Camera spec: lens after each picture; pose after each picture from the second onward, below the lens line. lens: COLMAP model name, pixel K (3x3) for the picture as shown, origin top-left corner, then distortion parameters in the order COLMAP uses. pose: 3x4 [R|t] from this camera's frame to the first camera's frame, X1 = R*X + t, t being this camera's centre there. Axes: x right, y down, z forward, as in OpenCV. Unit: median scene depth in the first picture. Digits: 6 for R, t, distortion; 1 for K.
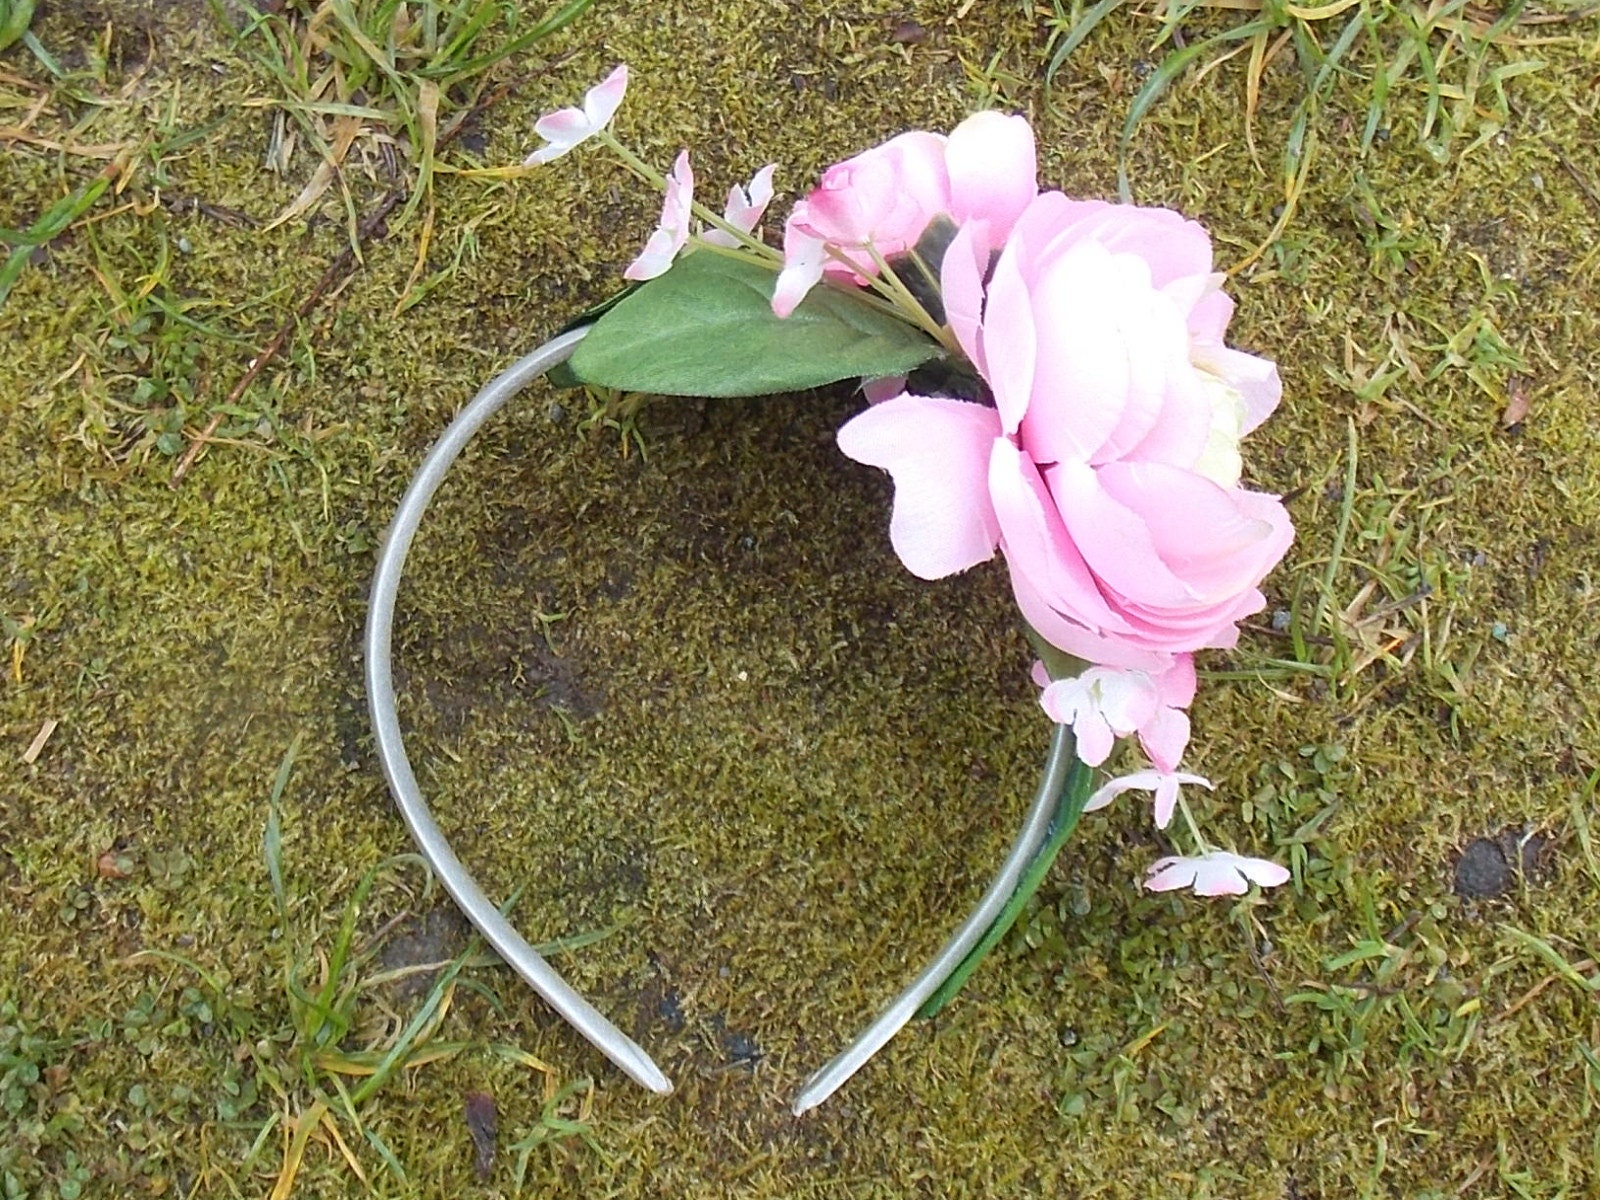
lens RADIAL K [[3238.9, 0, 800.0], [0, 3238.9, 600.0], [0, 0, 1]] dist [0.018302, 0.007920]
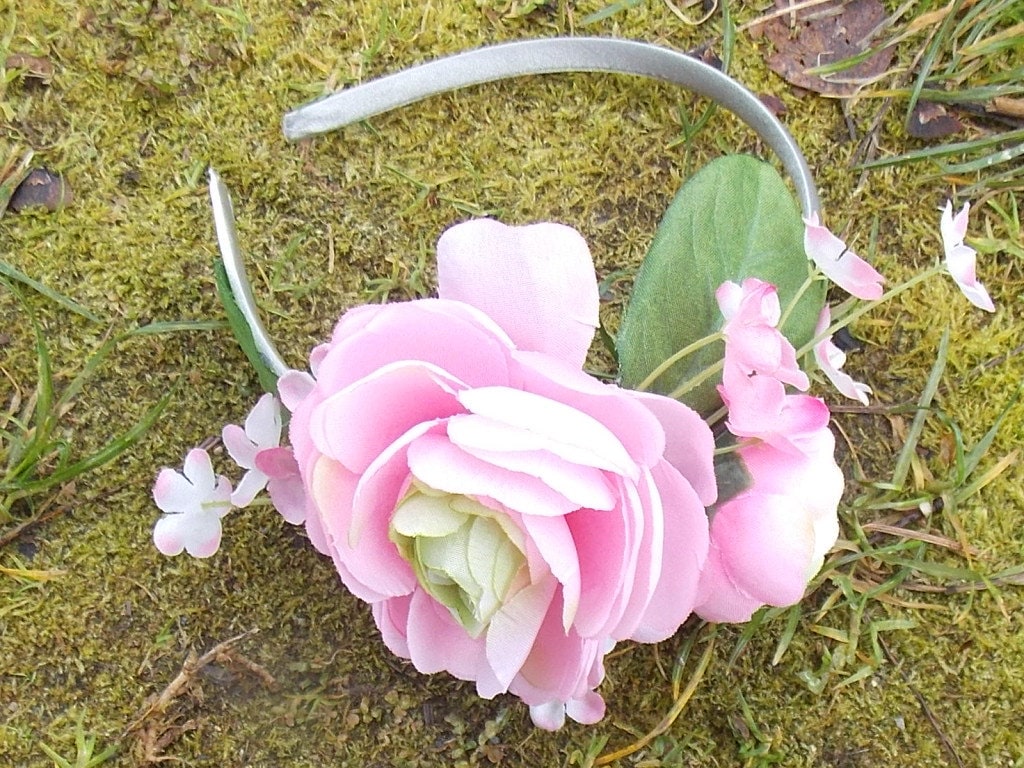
lens RADIAL K [[2072.9, 0, 512.0], [0, 2072.9, 384.0], [0, 0, 1]] dist [0.018302, 0.007920]
pose [[0.982268, 0.142546, -0.121778, 0.165334], [-0.169810, 0.951739, -0.255651, -0.030660], [0.079459, 0.271797, 0.959069, 0.242768]]
